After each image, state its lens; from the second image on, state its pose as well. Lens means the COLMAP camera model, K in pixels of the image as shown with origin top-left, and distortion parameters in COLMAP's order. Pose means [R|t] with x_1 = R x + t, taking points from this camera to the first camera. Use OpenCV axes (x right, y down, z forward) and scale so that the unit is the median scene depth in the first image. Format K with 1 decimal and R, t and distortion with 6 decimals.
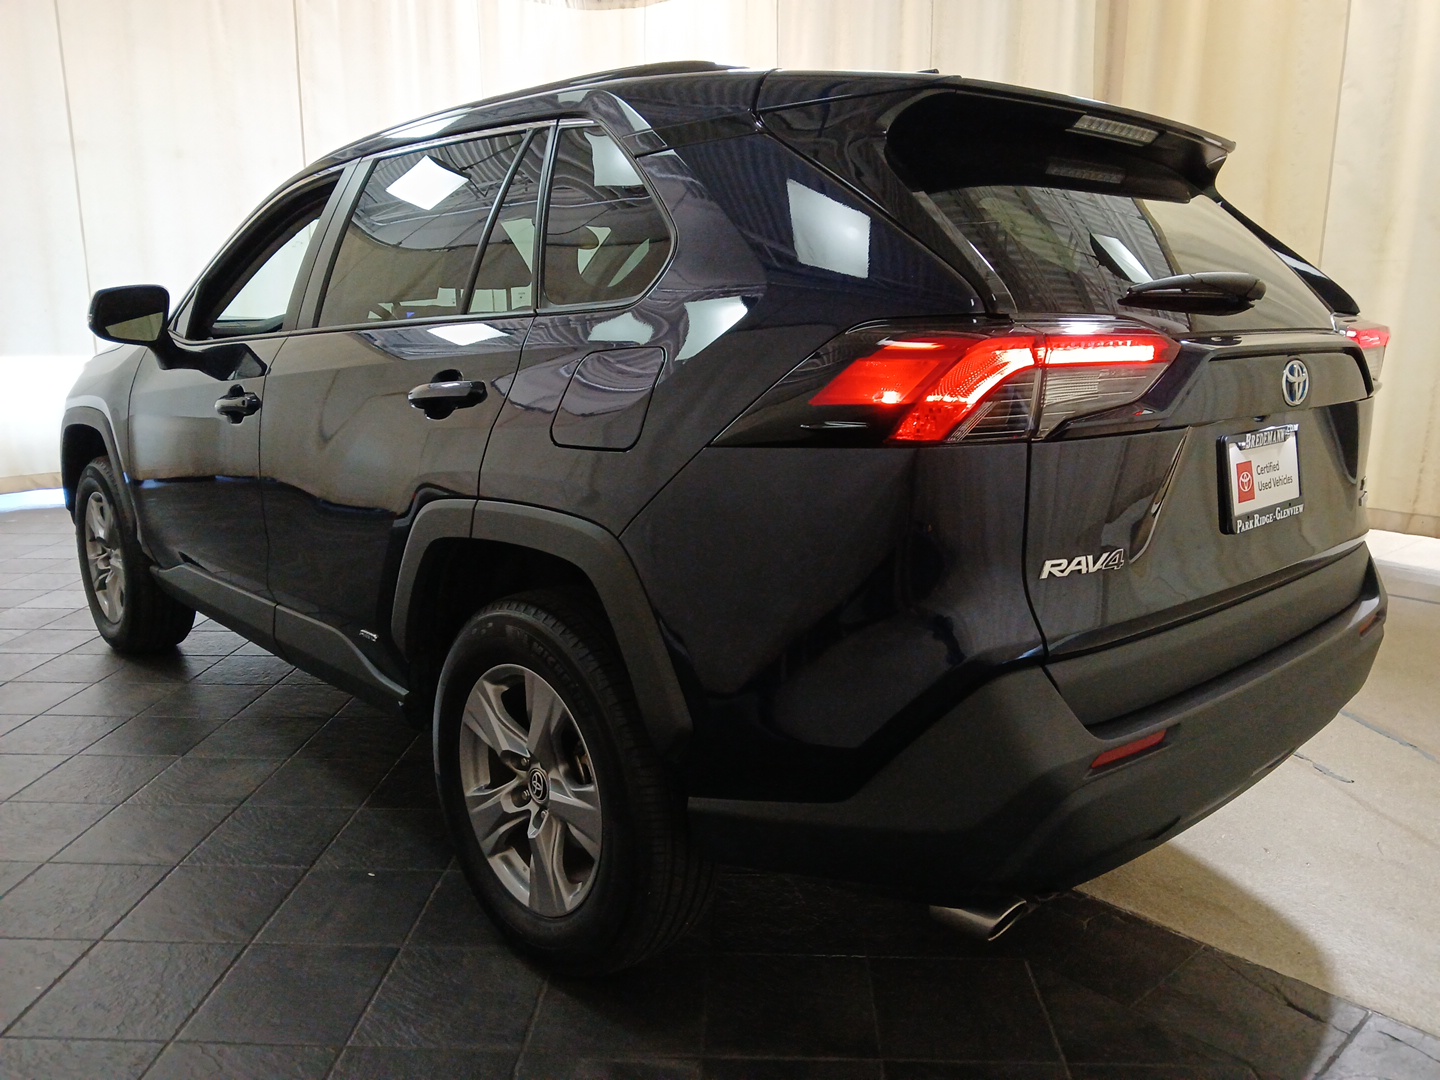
lens RADIAL K [[1097.4, 0, 720.0], [0, 1097.4, 540.0], [0, 0, 1]] dist [0.087294, -0.112206]
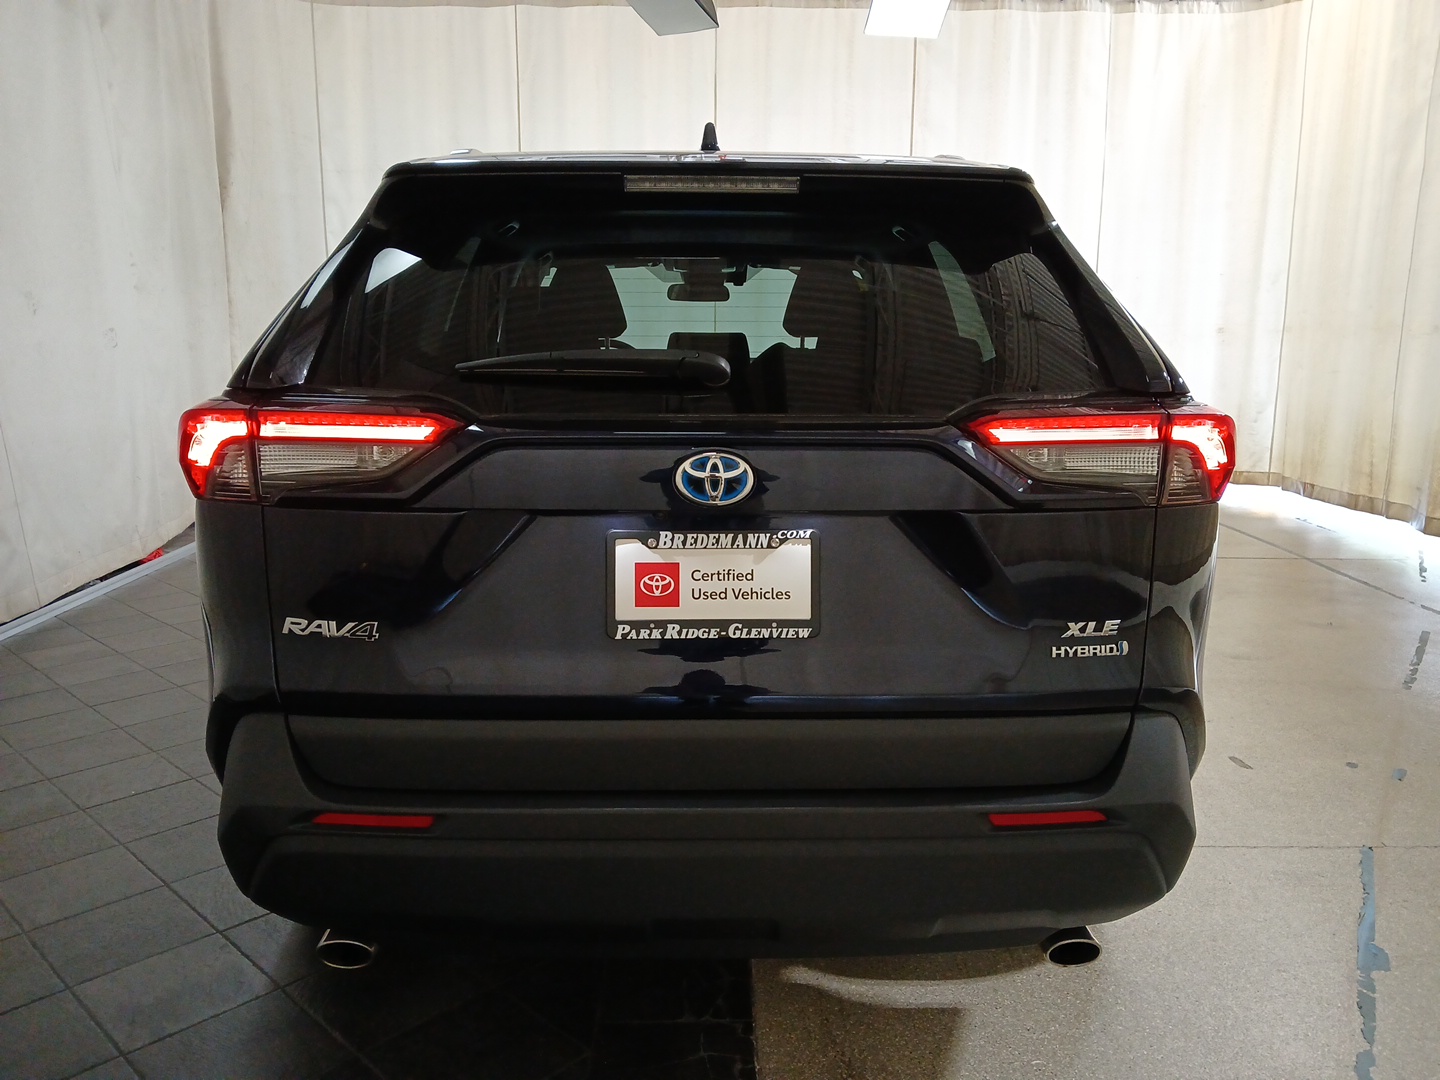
lens RADIAL K [[1097.4, 0, 720.0], [0, 1097.4, 540.0], [0, 0, 1]] dist [0.087294, -0.112206]
pose [[0.737128, 0.122836, -0.664495, 1.100444], [-0.137119, 0.990072, 0.030915, -0.123323], [0.661695, 0.068327, 0.746653, 0.385708]]
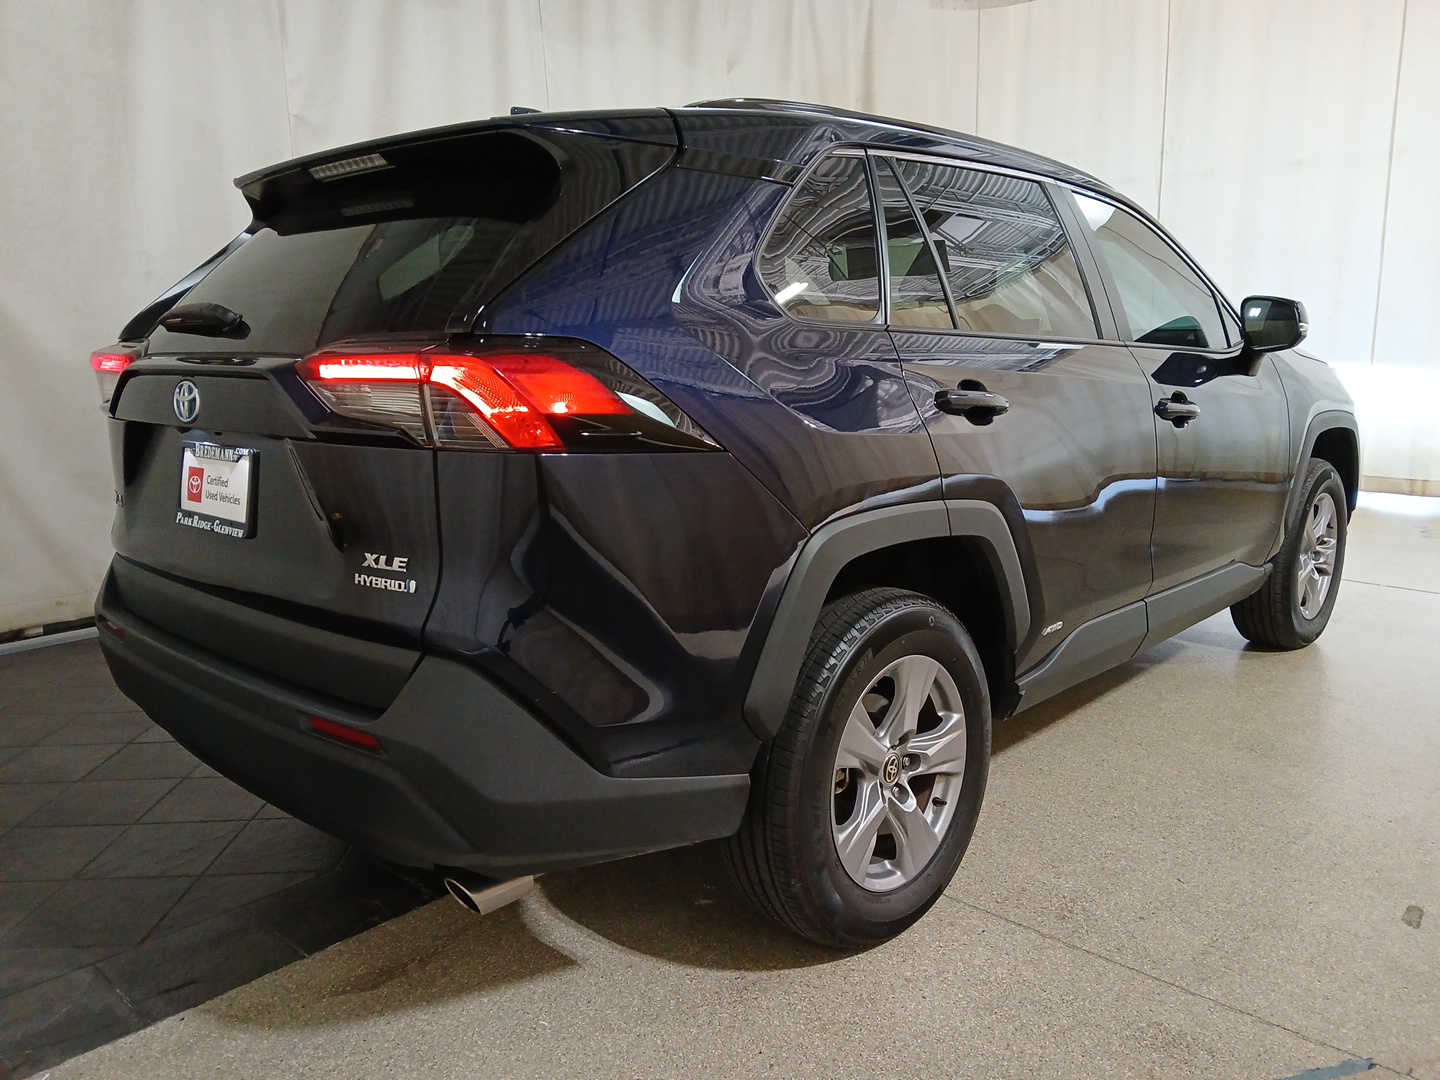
lens RADIAL K [[1097.4, 0, 720.0], [0, 1097.4, 540.0], [0, 0, 1]] dist [0.087294, -0.112206]
pose [[0.061587, 0.175877, -0.982484, 1.666546], [-0.188325, 0.968719, 0.161607, -0.288339], [0.980174, 0.175073, 0.092782, 1.455419]]
